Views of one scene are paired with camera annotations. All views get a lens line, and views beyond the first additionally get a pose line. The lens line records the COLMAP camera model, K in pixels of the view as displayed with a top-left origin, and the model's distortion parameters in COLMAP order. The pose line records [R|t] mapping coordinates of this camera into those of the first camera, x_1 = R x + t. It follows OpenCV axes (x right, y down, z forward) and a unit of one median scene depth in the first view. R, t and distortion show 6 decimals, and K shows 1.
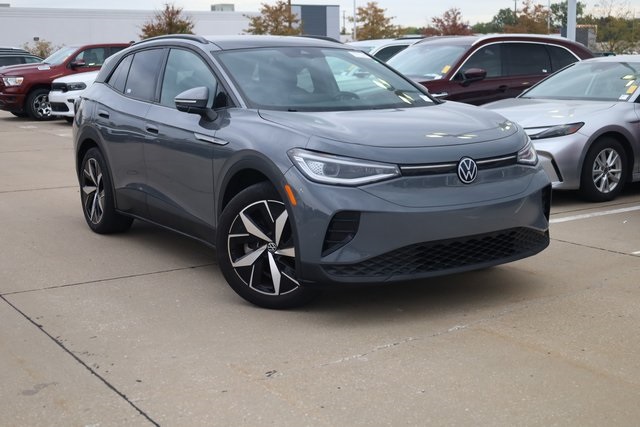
lens RADIAL K [[867.1, 0, 320.0], [0, 867.1, 213.5], [0, 0, 1]] dist [0.007180, 0.080691]
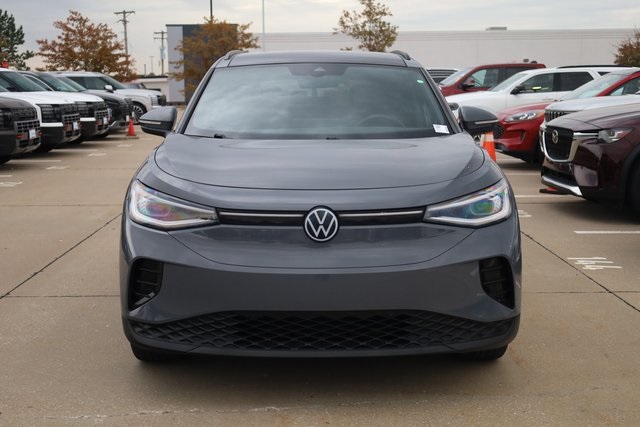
lens RADIAL K [[867.1, 0, 320.0], [0, 867.1, 213.5], [0, 0, 1]] dist [0.007180, 0.080691]
pose [[0.844966, 0.086399, -0.527796, 0.568652], [-0.098681, 0.995107, 0.004917, -0.063079], [0.525638, 0.047929, 0.849357, 0.357671]]
